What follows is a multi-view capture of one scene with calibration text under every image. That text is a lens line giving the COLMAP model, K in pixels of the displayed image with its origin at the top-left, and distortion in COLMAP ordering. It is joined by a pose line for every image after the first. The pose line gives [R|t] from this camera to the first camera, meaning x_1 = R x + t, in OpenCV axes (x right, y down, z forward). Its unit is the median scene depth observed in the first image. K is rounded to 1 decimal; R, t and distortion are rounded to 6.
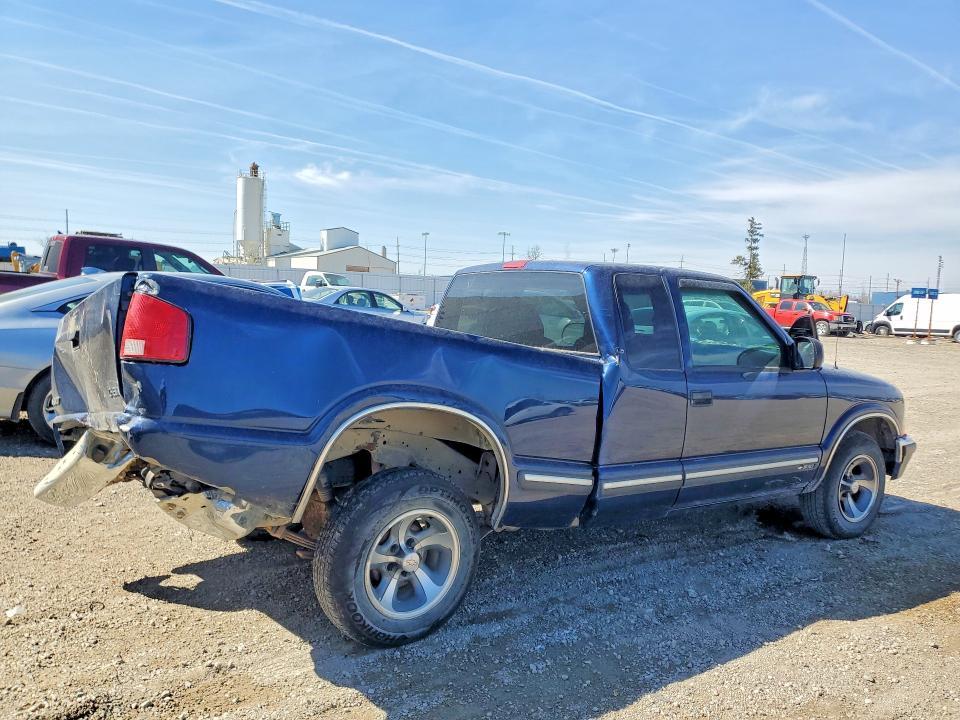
lens RADIAL K [[749.6, 0, 480.0], [0, 749.6, 360.0], [0, 0, 1]] dist [0.006067, 0.003034]
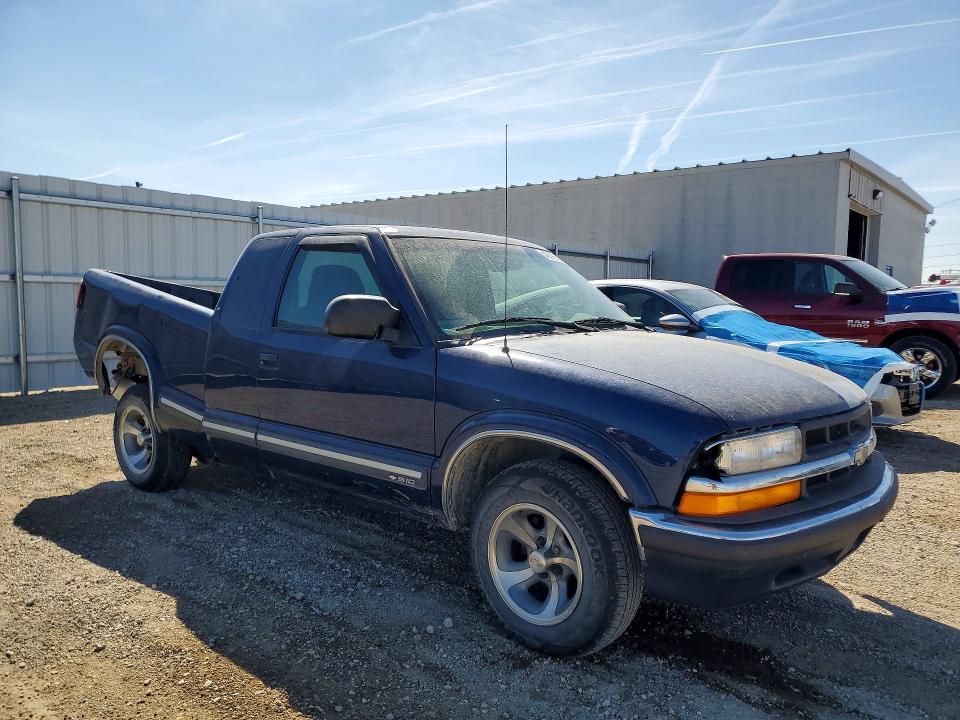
lens RADIAL K [[749.6, 0, 480.0], [0, 749.6, 360.0], [0, 0, 1]] dist [0.006067, 0.003034]
pose [[0.254912, 0.037873, -0.966222, 1.240233], [-0.069707, 0.997353, 0.020703, 0.010842], [0.964449, 0.062075, 0.256877, 0.965512]]
